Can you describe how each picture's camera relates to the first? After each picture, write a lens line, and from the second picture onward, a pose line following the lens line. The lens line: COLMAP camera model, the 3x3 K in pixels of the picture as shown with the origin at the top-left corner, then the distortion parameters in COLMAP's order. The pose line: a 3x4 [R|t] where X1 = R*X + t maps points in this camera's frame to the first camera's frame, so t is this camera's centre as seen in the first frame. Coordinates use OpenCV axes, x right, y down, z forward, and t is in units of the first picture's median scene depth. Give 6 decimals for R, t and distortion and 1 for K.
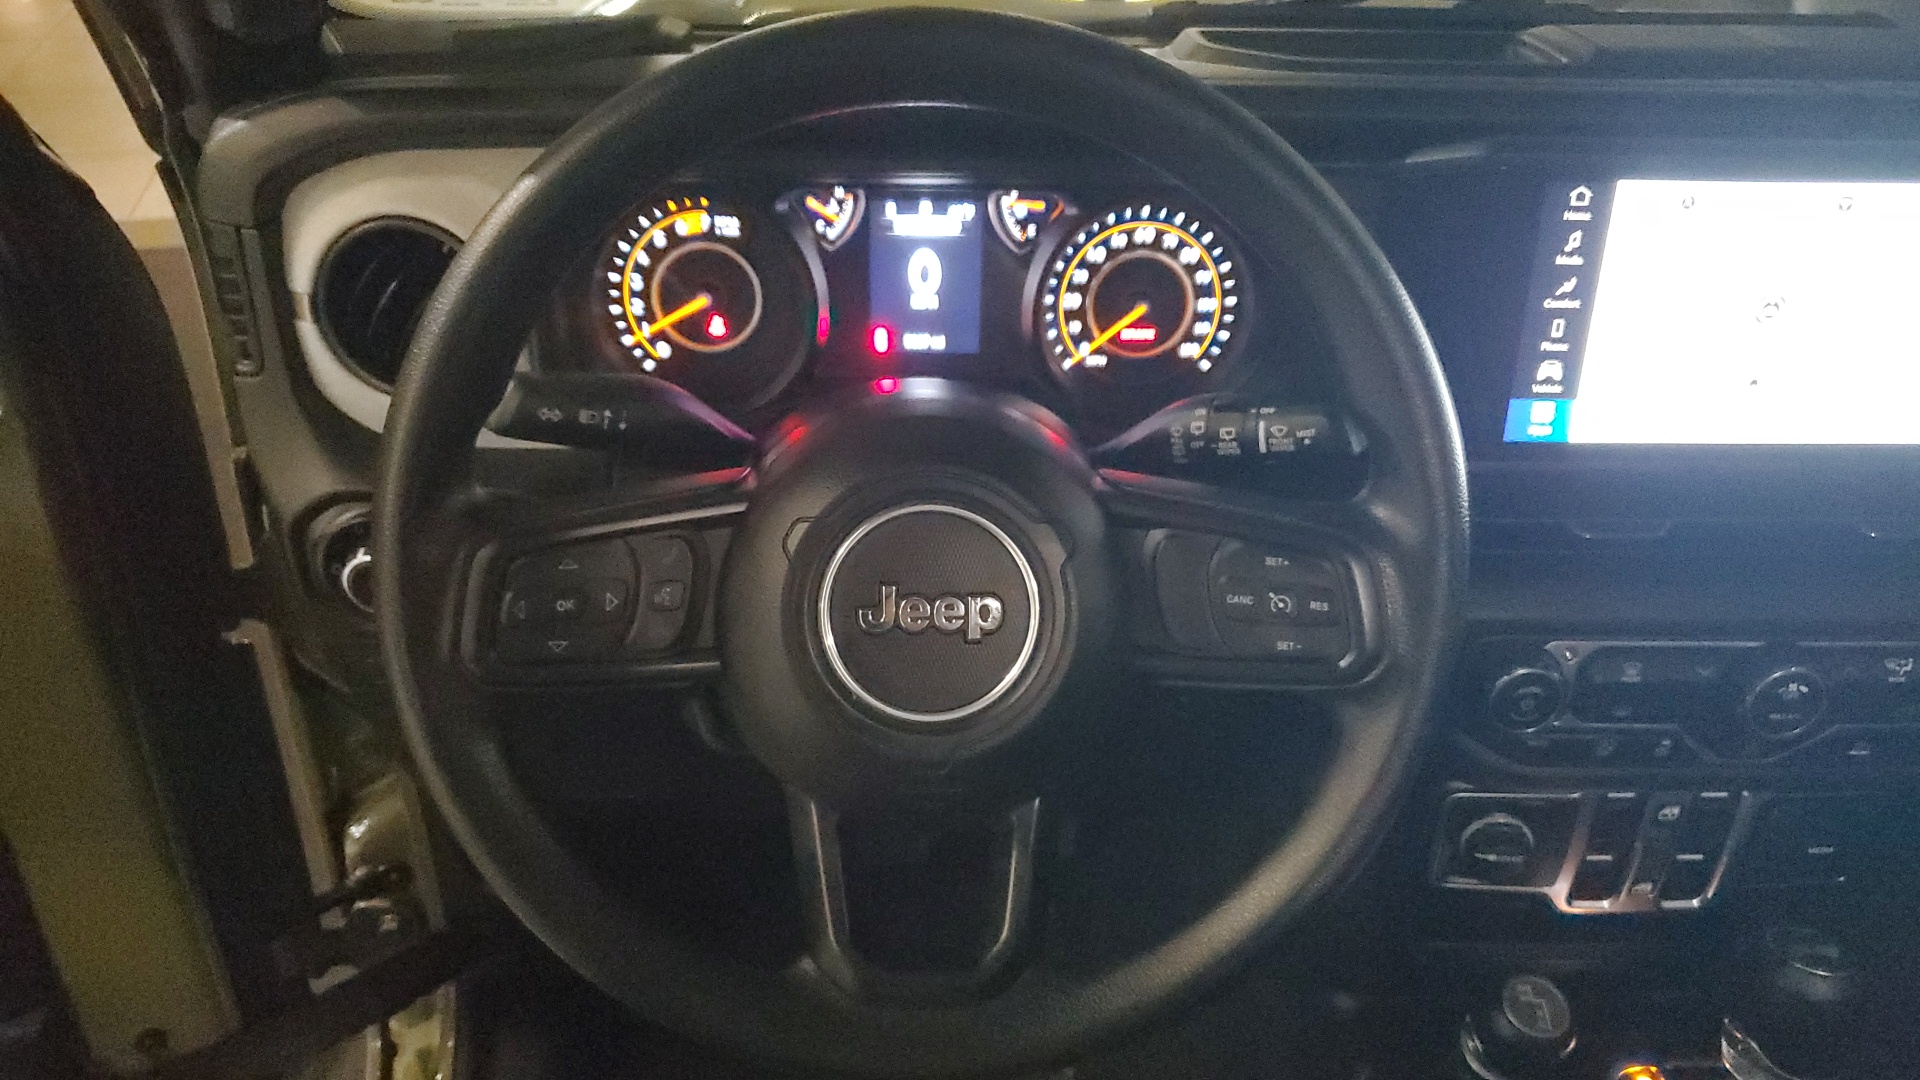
lens RADIAL K [[1524.5, 0, 956.2], [0, 1524.5, 556.7], [0, 0, 1]] dist [0.078527, -0.131625]
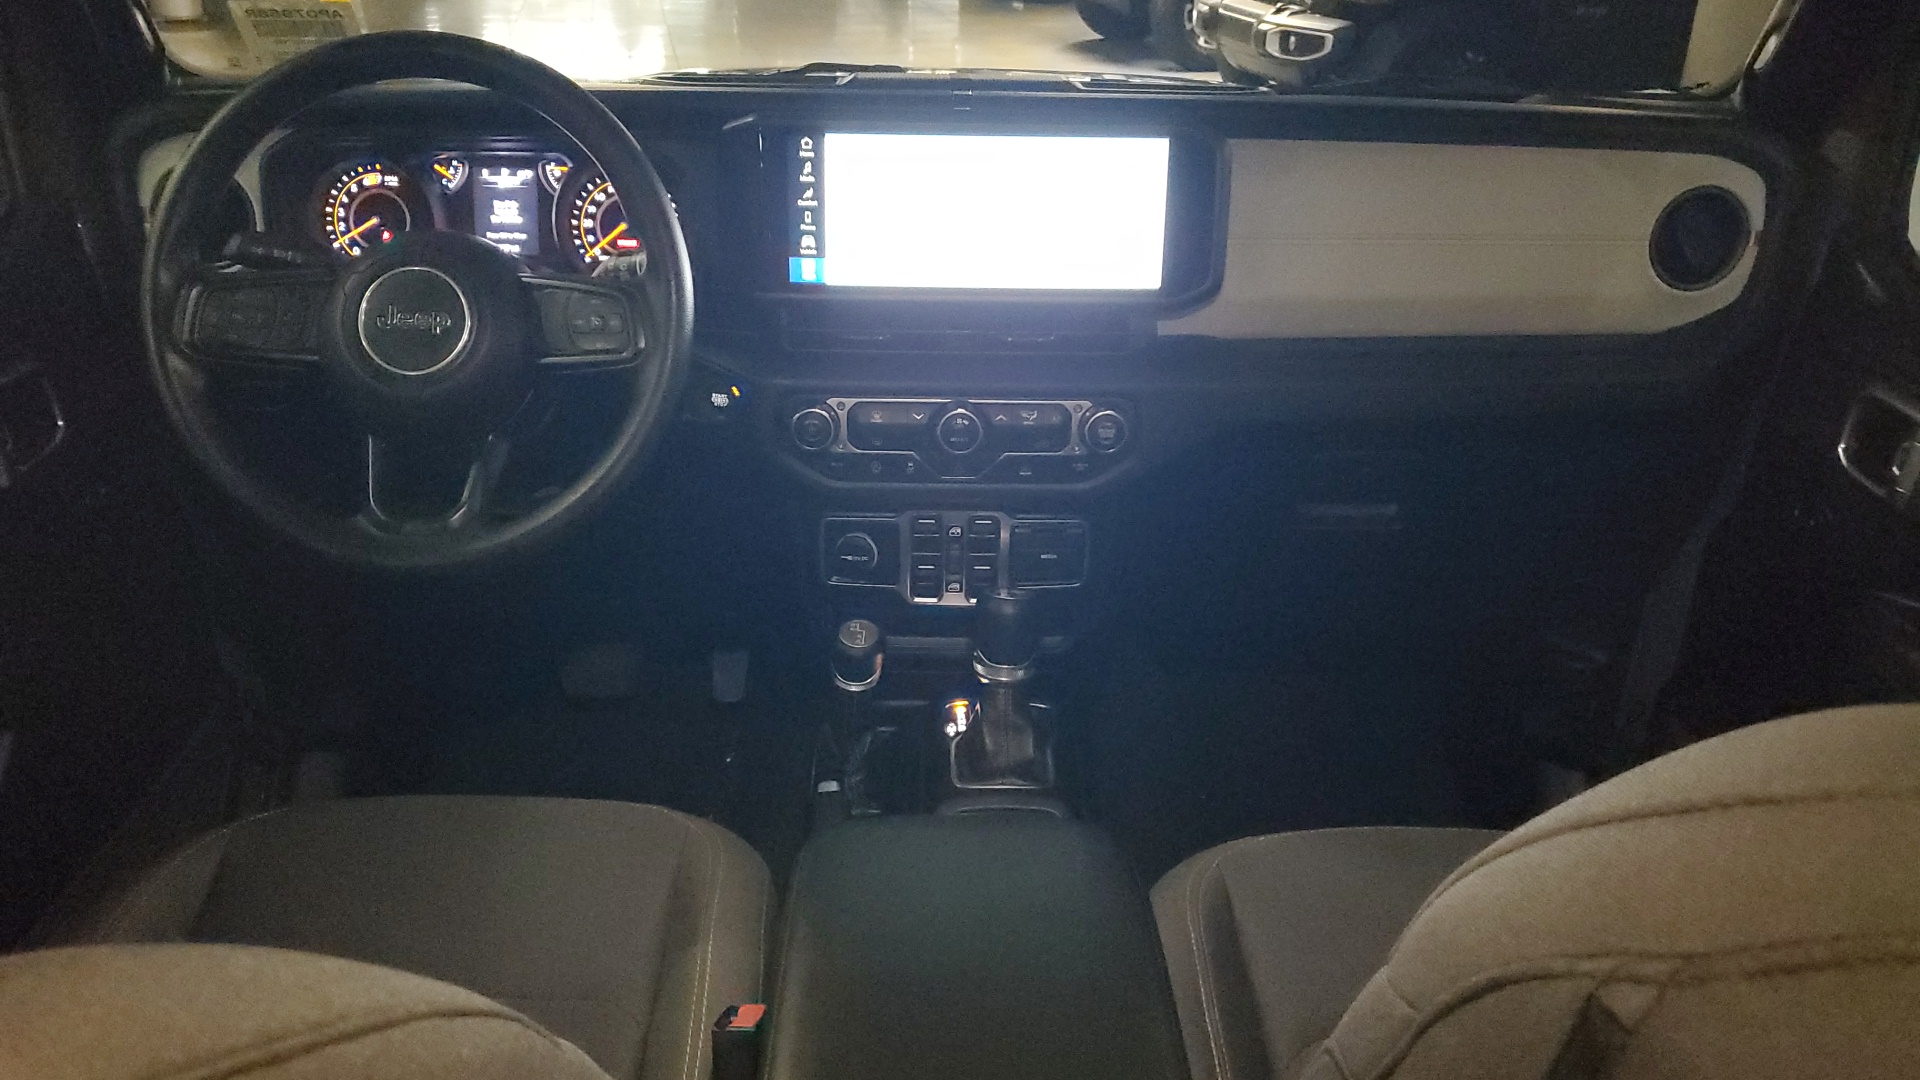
lens RADIAL K [[1524.5, 0, 948.0], [0, 1524.5, 589.8], [0, 0, 1]] dist [0.078527, -0.131625]
pose [[0.998892, 0.003103, -0.046957, 0.582173], [-0.008574, 0.993124, -0.116755, 0.460372], [0.046271, 0.117029, 0.992050, -0.693397]]
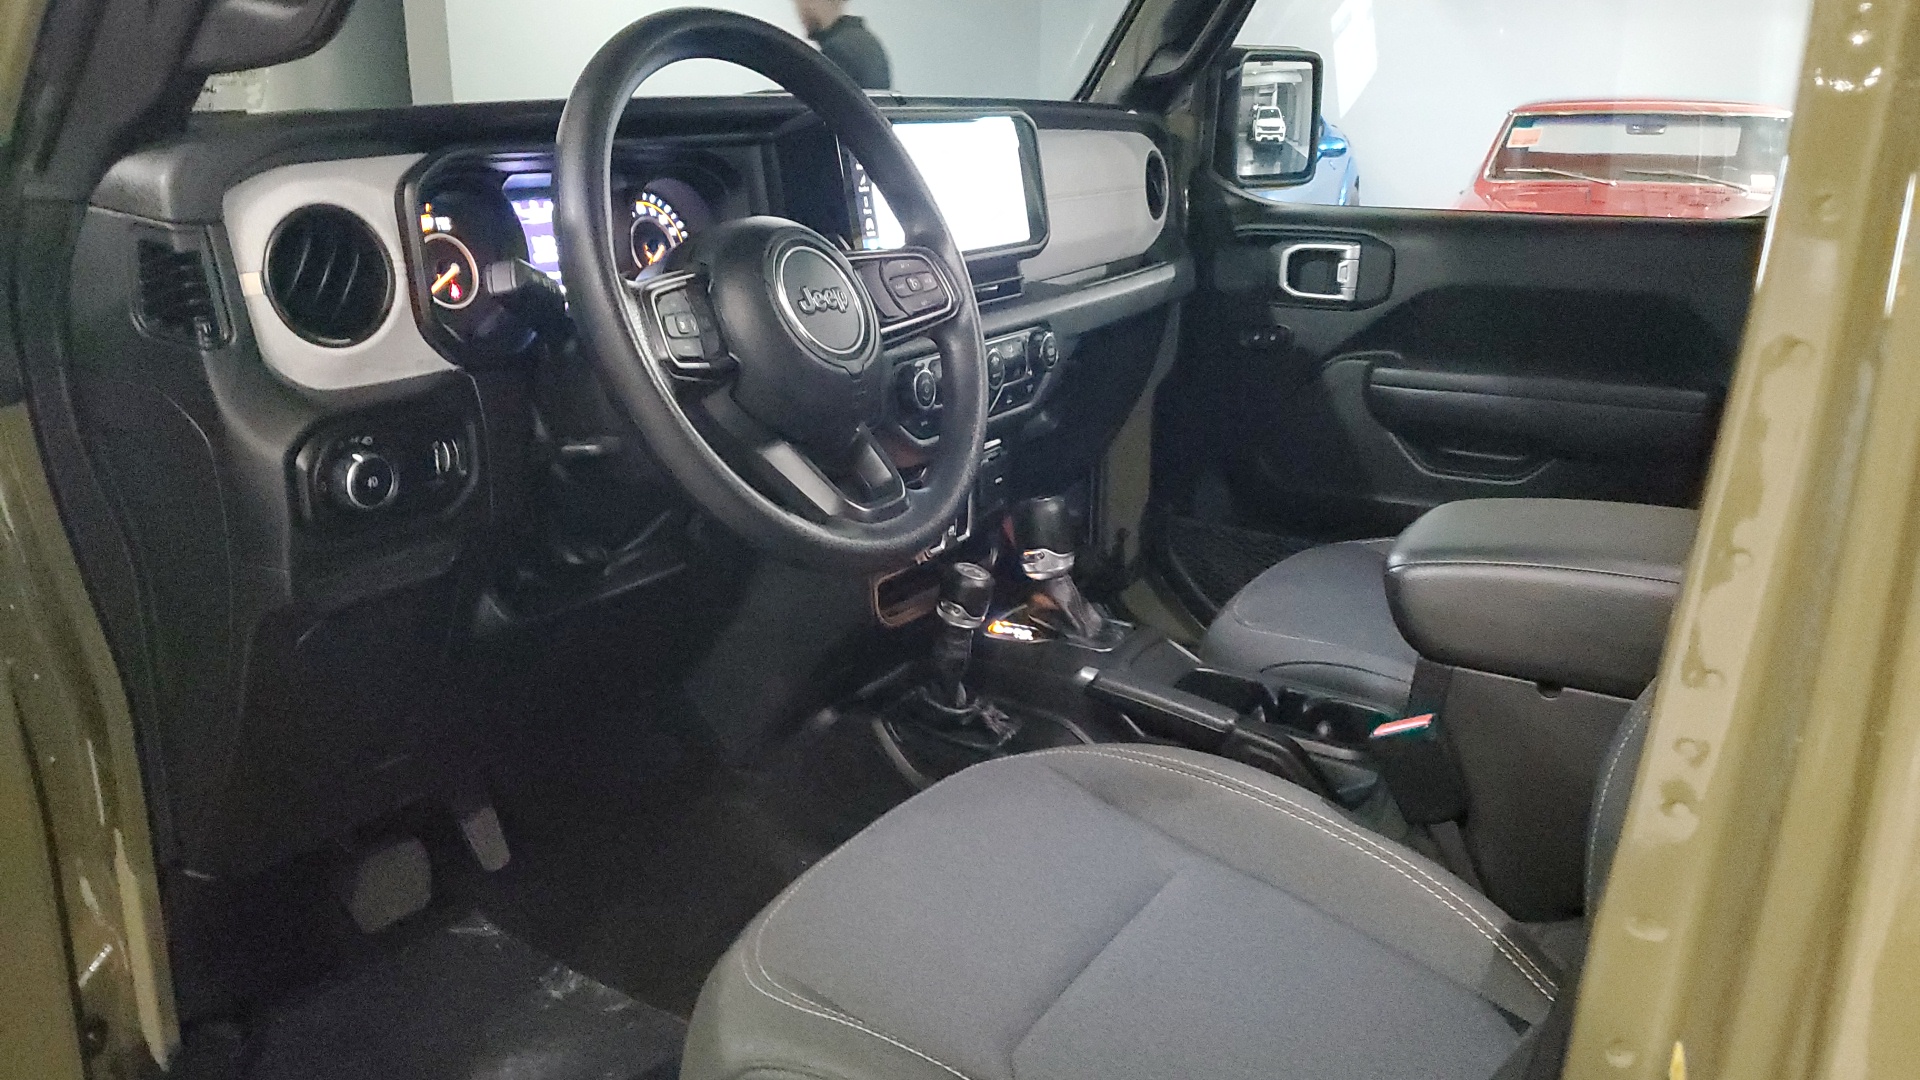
lens RADIAL K [[1524.5, 0, 965.8], [0, 1524.5, 532.6], [0, 0, 1]] dist [0.078527, -0.131625]
pose [[0.540670, -0.256656, 0.801127, -1.119388], [0.470440, 0.881737, -0.035012, 0.325783], [-0.697397, 0.395812, 0.597470, -0.099634]]
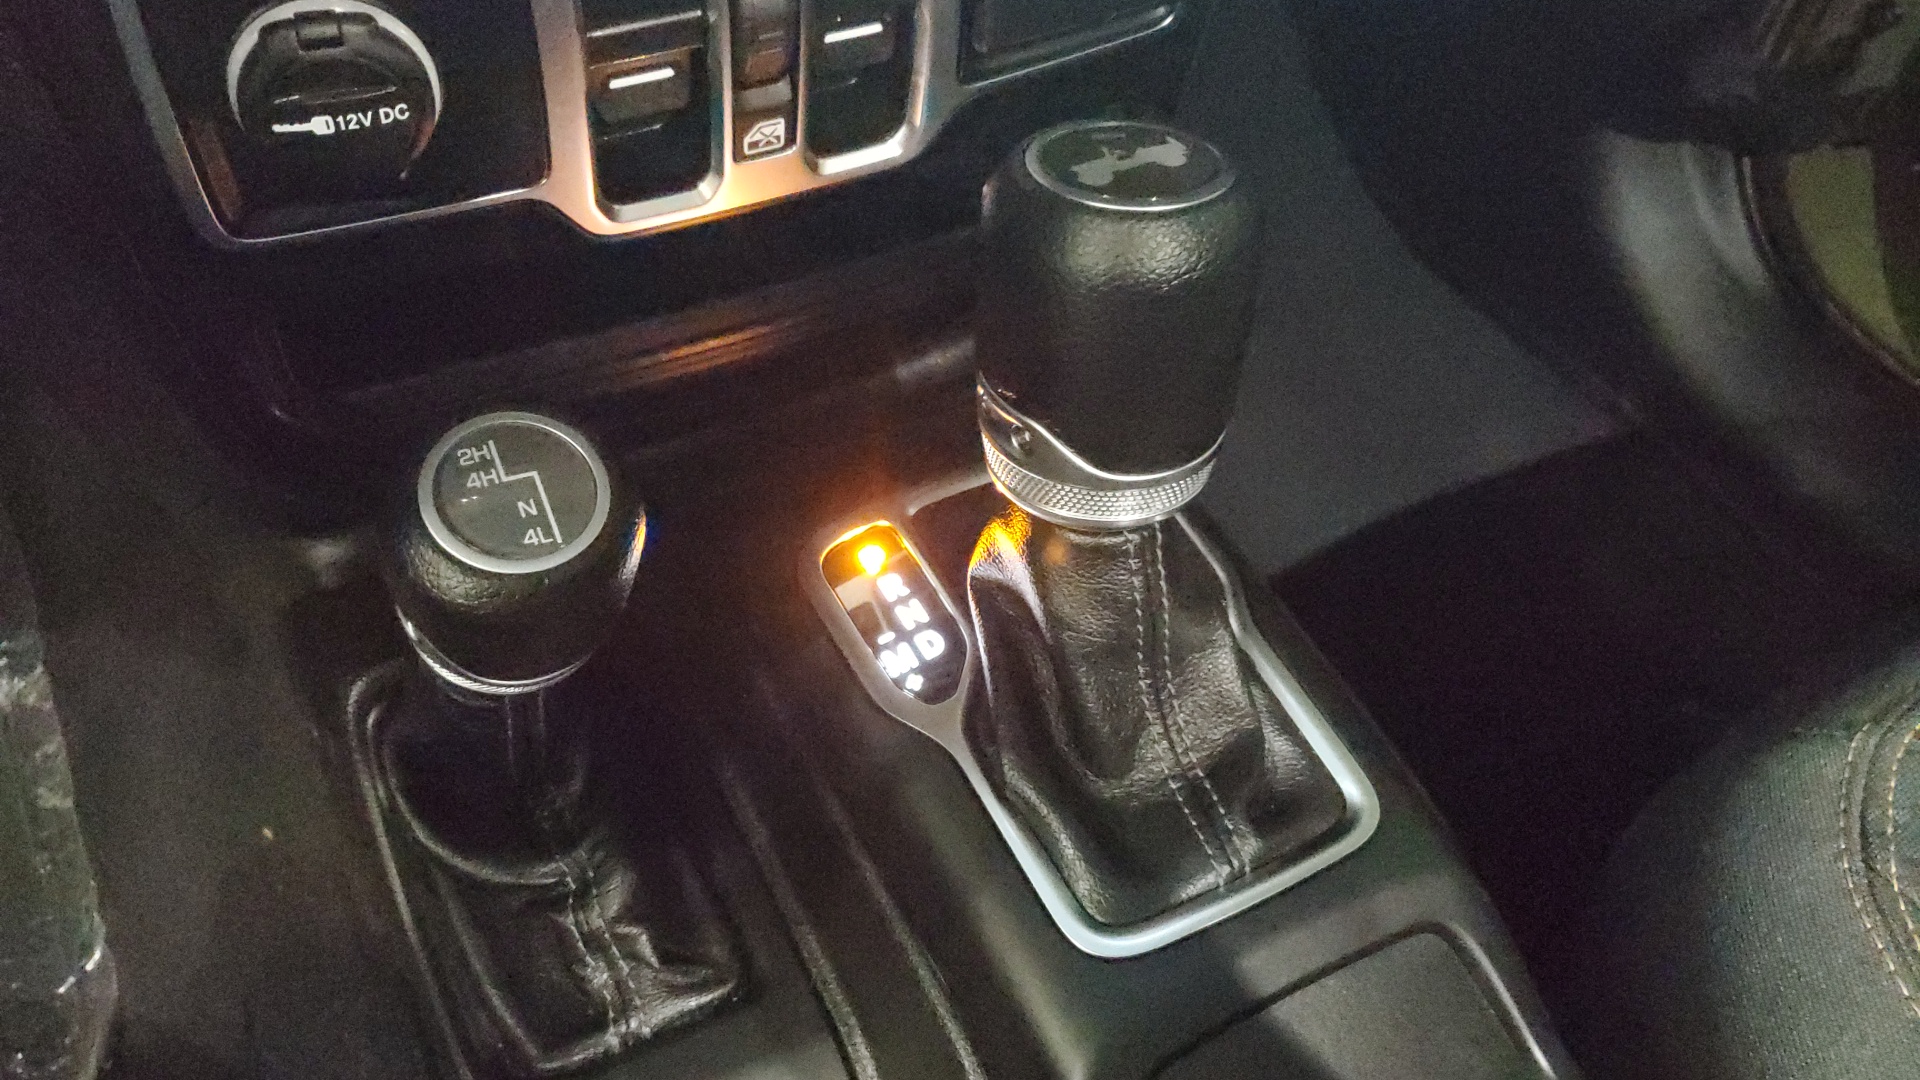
lens RADIAL K [[1524.5, 0, 998.4], [0, 1524.5, 586.2], [0, 0, 1]] dist [0.078527, -0.131625]
pose [[0.891835, -0.312940, 0.326650, 0.369159], [0.176112, 0.905322, 0.386493, 0.198453], [-0.416672, -0.287161, 0.862510, 0.654458]]
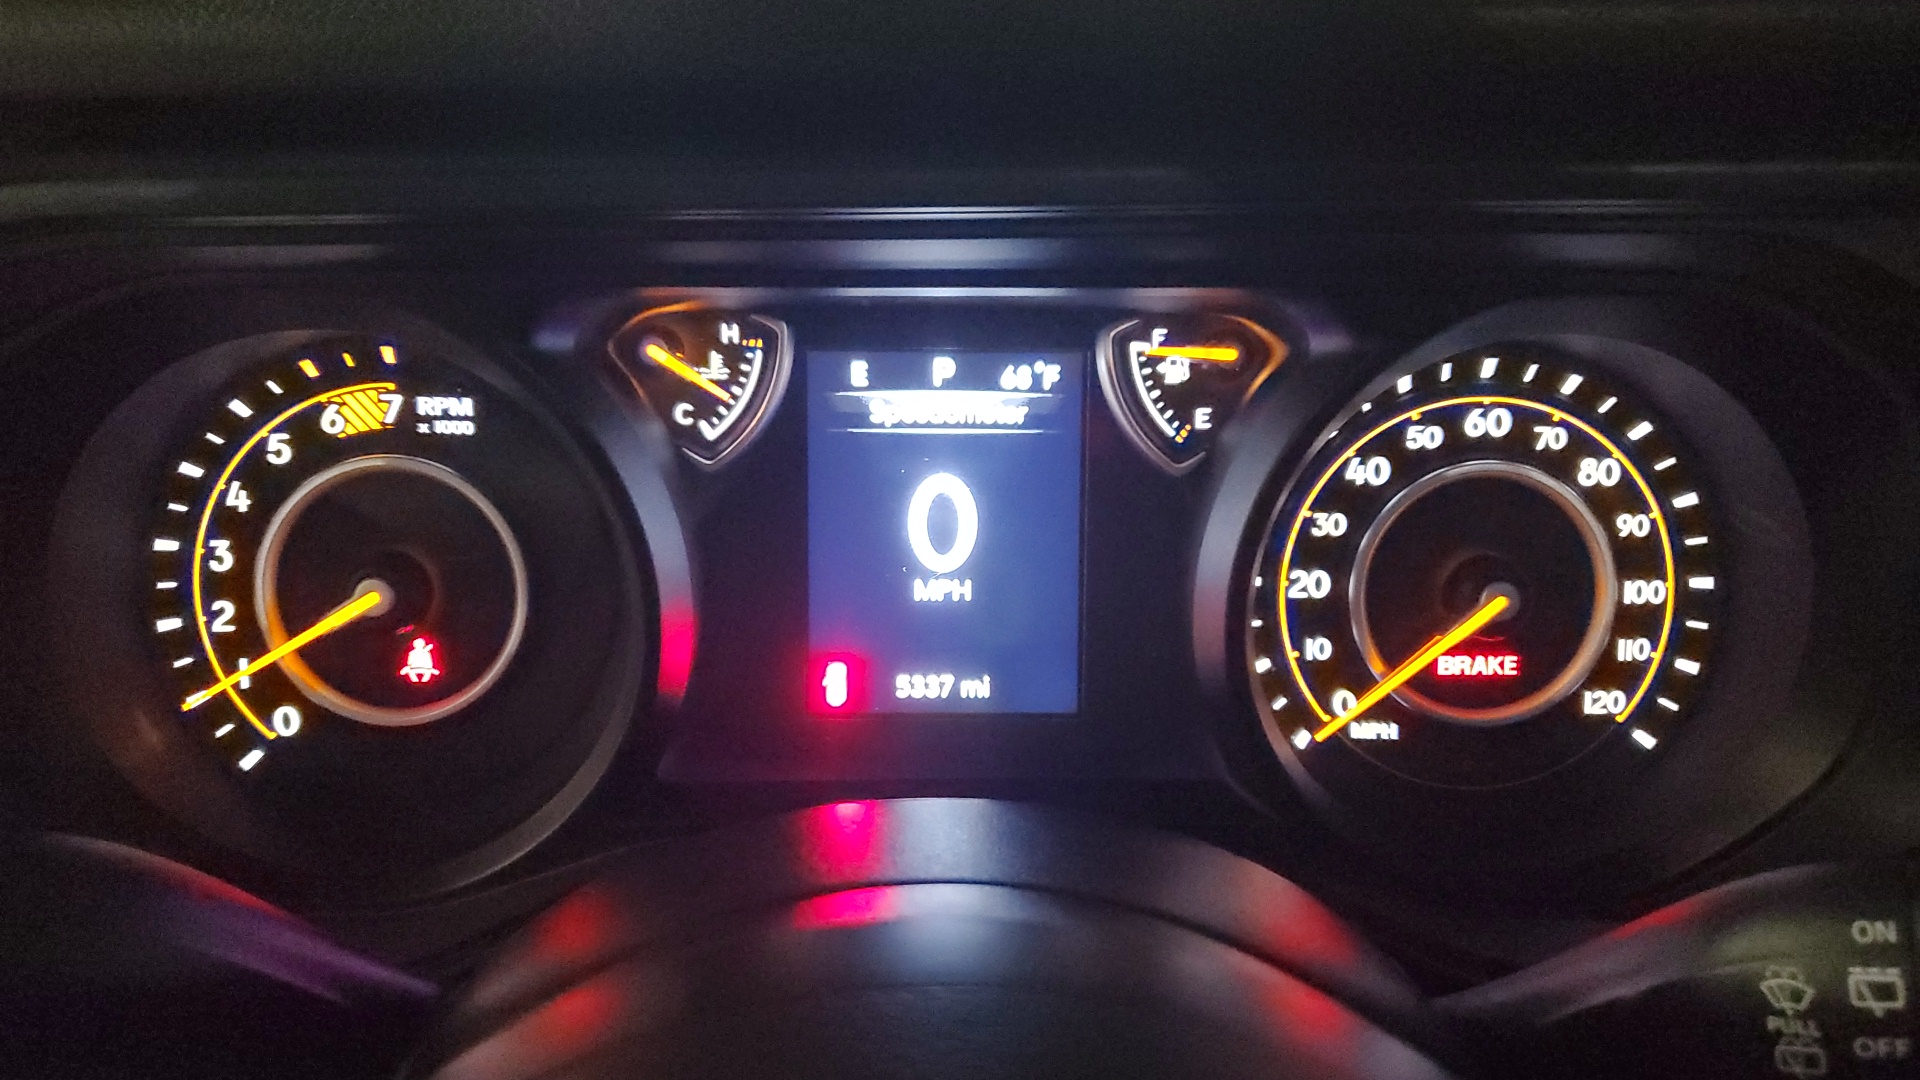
lens RADIAL K [[1524.5, 0, 958.8], [0, 1524.5, 551.8], [0, 0, 1]] dist [0.078527, -0.131625]
pose [[0.999547, -0.013839, -0.026731, -0.005313], [0.008689, 0.982895, -0.183961, -0.104849], [0.028819, 0.183645, 0.982570, 0.611724]]
